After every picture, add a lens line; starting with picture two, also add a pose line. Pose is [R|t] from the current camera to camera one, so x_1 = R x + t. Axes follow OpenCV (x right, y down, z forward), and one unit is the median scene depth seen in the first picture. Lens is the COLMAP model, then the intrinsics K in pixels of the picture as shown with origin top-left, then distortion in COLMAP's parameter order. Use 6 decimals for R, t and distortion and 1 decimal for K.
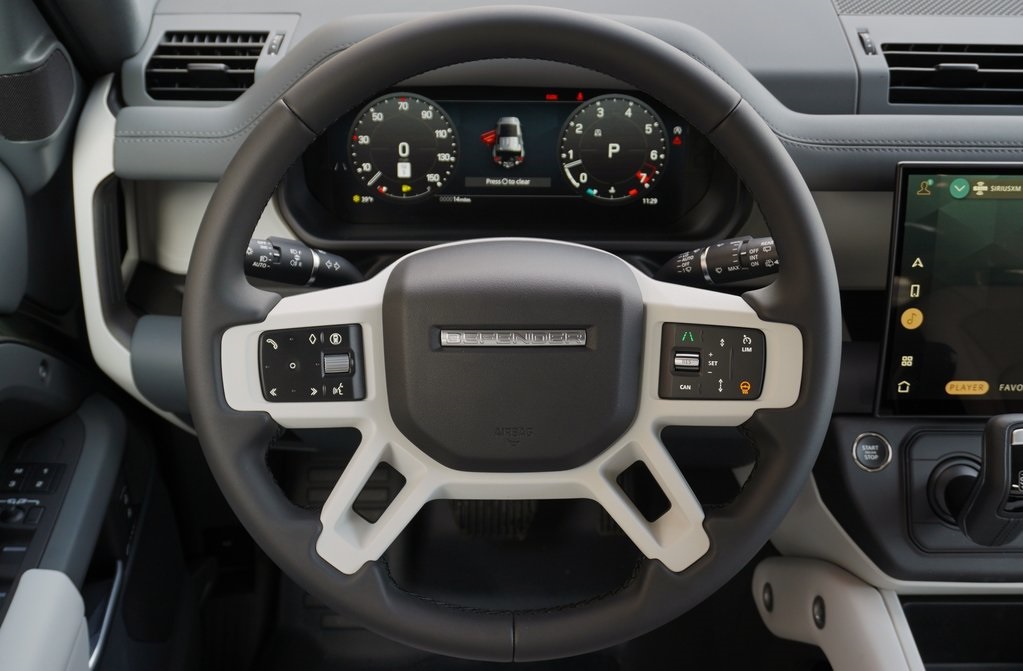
lens RADIAL K [[1114.7, 0, 507.4], [0, 1114.7, 351.0], [0, 0, 1]] dist [-0.014594, 0.009519]
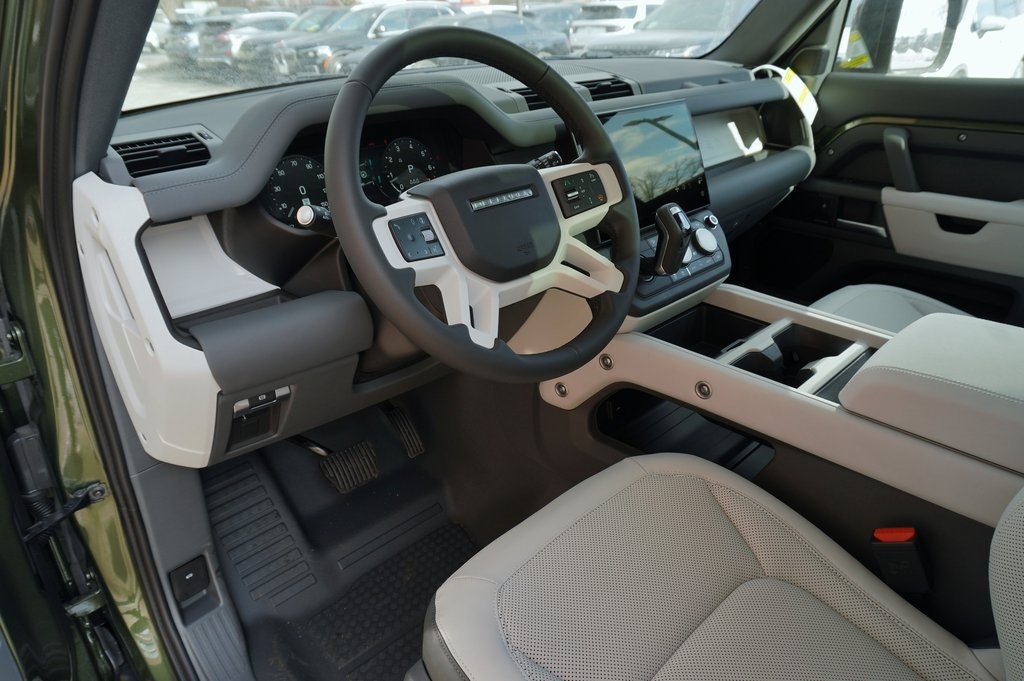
lens RADIAL K [[687.5, 0, 511.2], [0, 687.5, 344.6], [0, 0, 1]] dist [-0.045831, 0.041937]
pose [[0.727687, -0.322284, 0.605480, -0.656089], [0.432937, 0.900491, -0.041007, 0.225034], [-0.532013, 0.291974, 0.794804, 0.170034]]
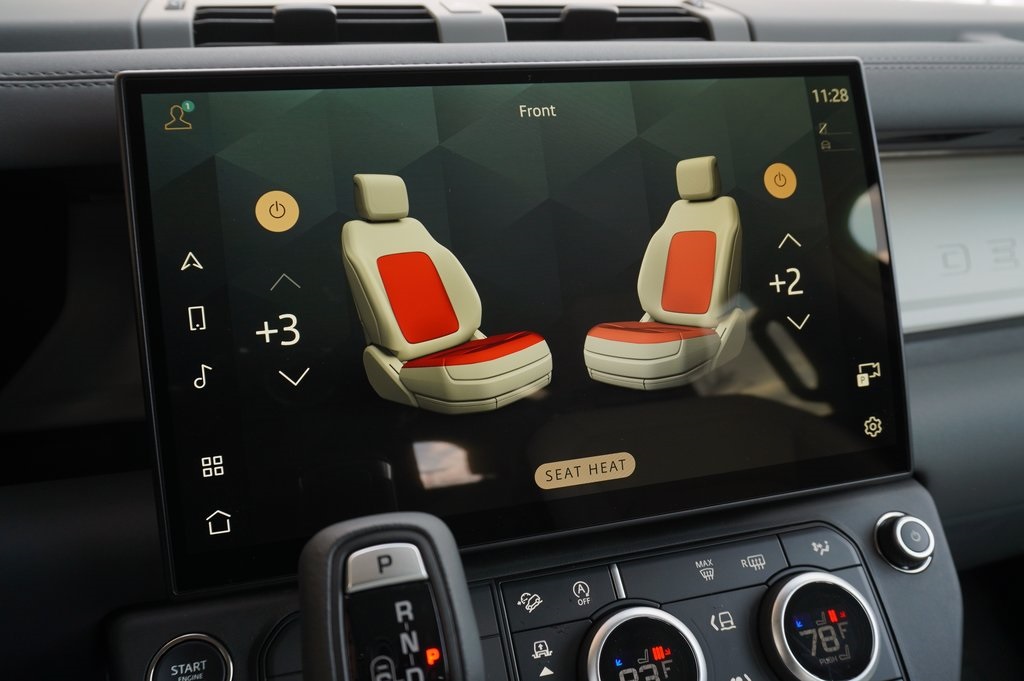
lens RADIAL K [[846.9, 0, 514.6], [0, 846.9, 349.6], [0, 0, 1]] dist [-0.023212, 0.005710]
pose [[0.965793, -0.109572, 0.235028, 0.438908], [0.175713, 0.943071, -0.282385, 0.095175], [-0.190707, 0.314023, 0.930065, 0.668941]]
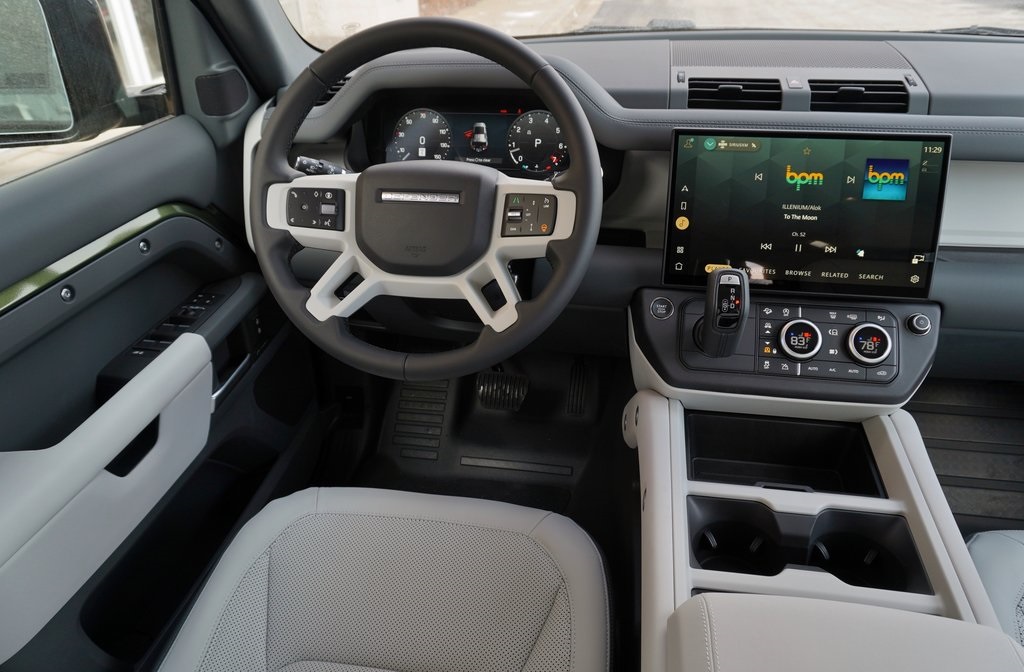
lens RADIAL K [[694.0, 0, 512.0], [0, 694.0, 336.0], [0, 0, 1]] dist [-0.058071, 0.067334]
pose [[0.981565, 0.065766, -0.179456, 0.331882], [-0.082450, 0.992778, -0.087148, 0.267995], [0.172428, 0.100338, 0.979898, -0.044772]]
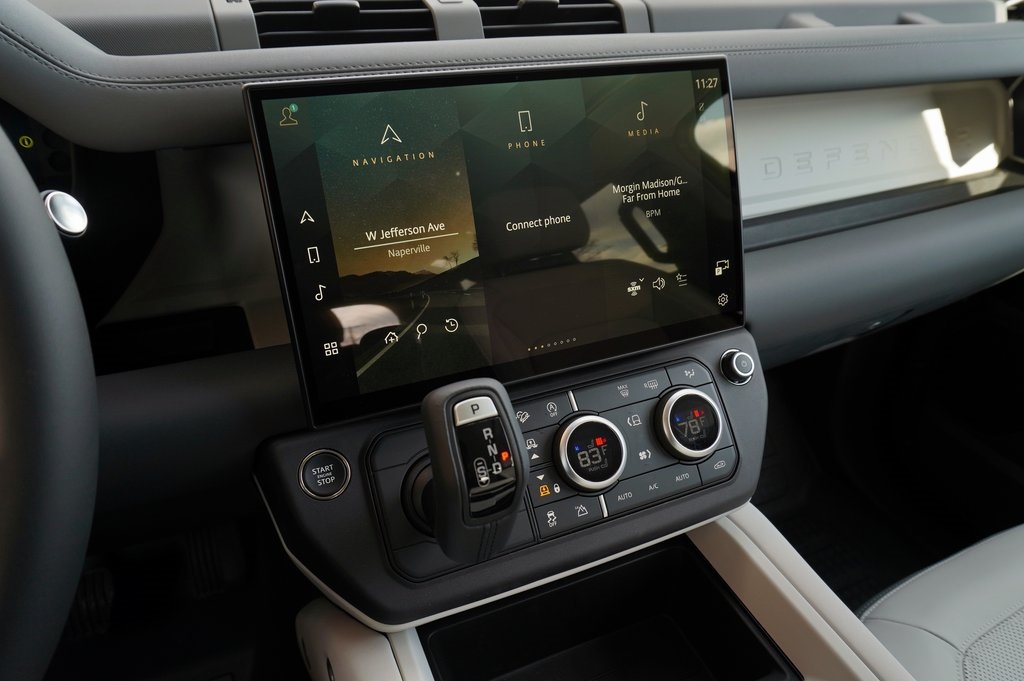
lens RADIAL K [[687.5, 0, 511.2], [0, 687.5, 344.6], [0, 0, 1]] dist [-0.045831, 0.041937]
pose [[0.920480, -0.201243, 0.334990, 0.342046], [0.228214, 0.972672, -0.042757, 0.059163], [-0.317231, 0.115806, 0.941251, 0.560170]]
